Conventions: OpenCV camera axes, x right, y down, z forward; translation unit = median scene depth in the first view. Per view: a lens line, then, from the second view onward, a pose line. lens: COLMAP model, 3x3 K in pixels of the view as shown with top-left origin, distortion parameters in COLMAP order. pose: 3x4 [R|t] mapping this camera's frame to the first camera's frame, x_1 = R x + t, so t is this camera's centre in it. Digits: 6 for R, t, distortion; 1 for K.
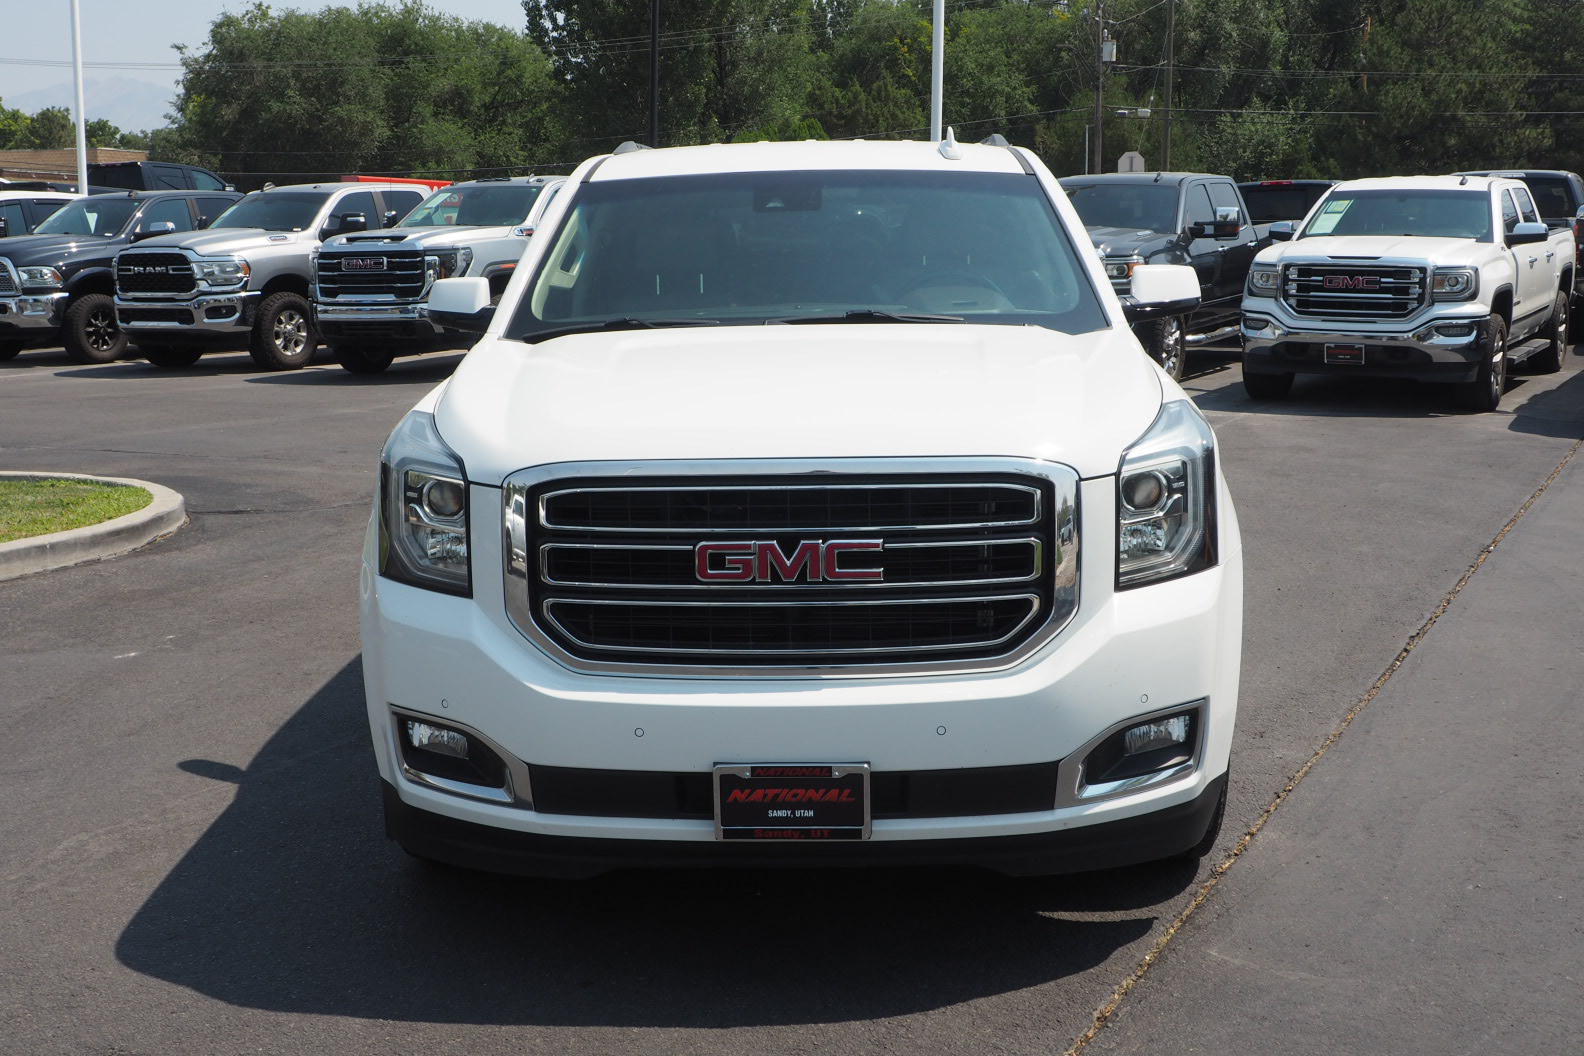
lens RADIAL K [[1842.4, 0, 780.5], [0, 1842.4, 544.9], [0, 0, 1]] dist [-0.003214, 0.000000]
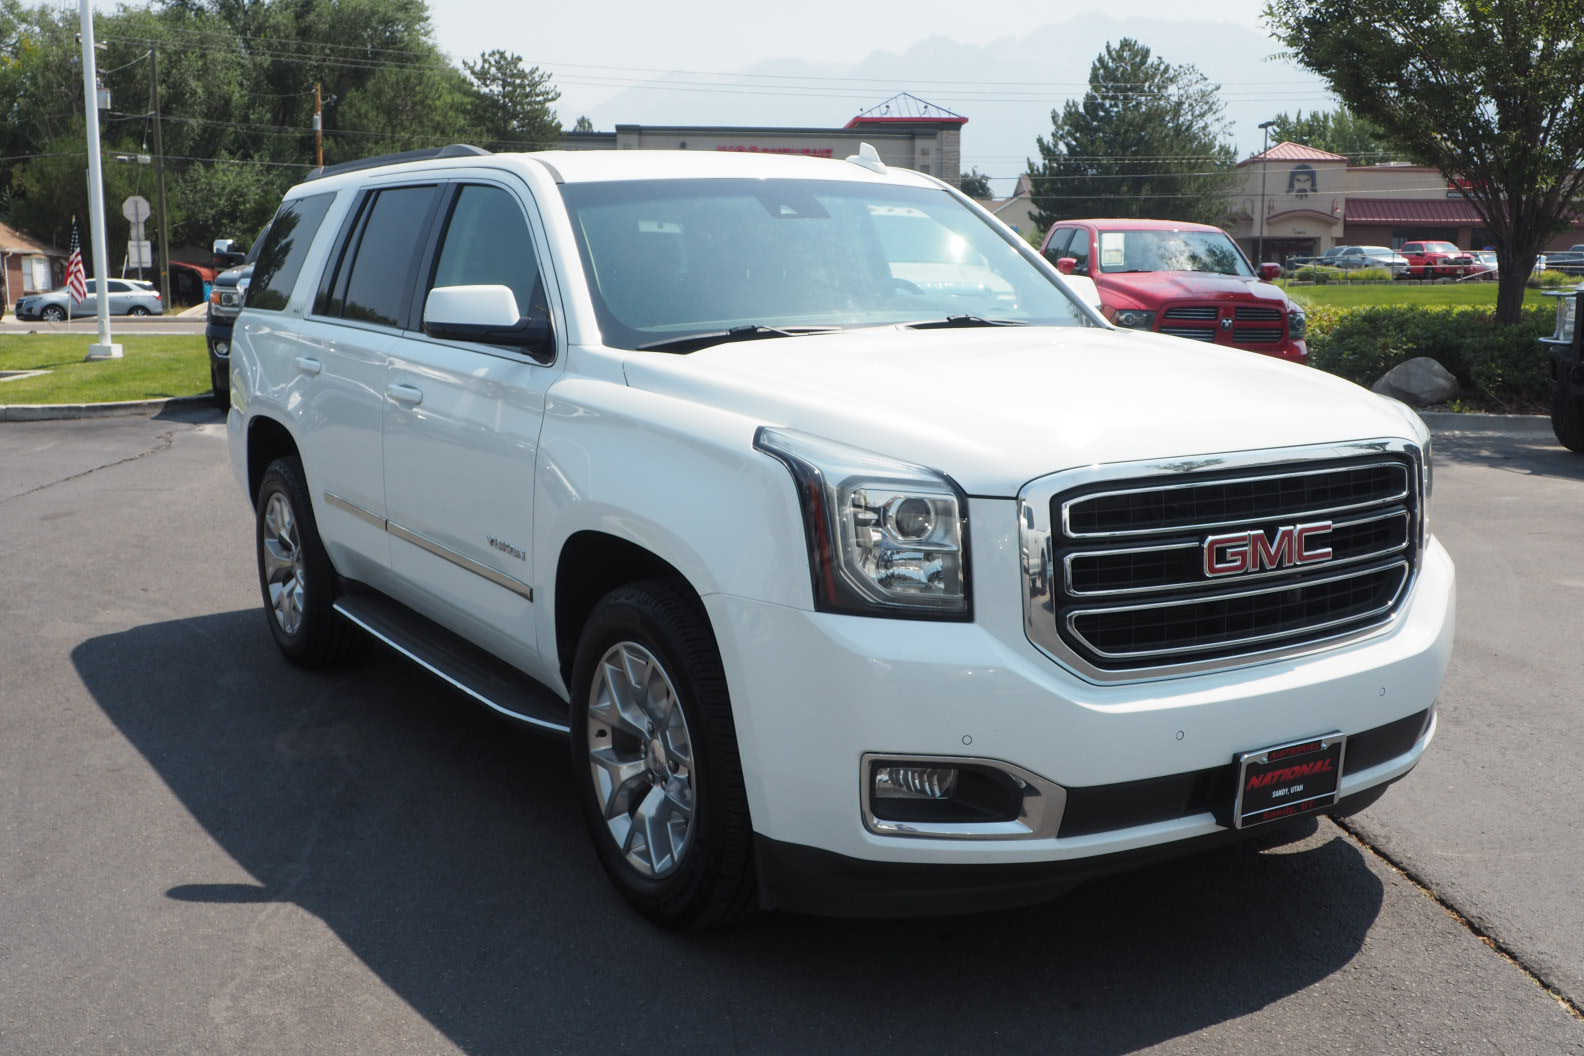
lens RADIAL K [[1631.8, 0, 746.0], [0, 1631.8, 596.4], [0, 0, 1]] dist [-0.021120, 0.000000]
pose [[0.827328, -0.101786, 0.552420, -0.642619], [0.087570, 0.994793, 0.052146, -0.032715], [-0.554851, 0.005234, 0.831933, 0.351388]]
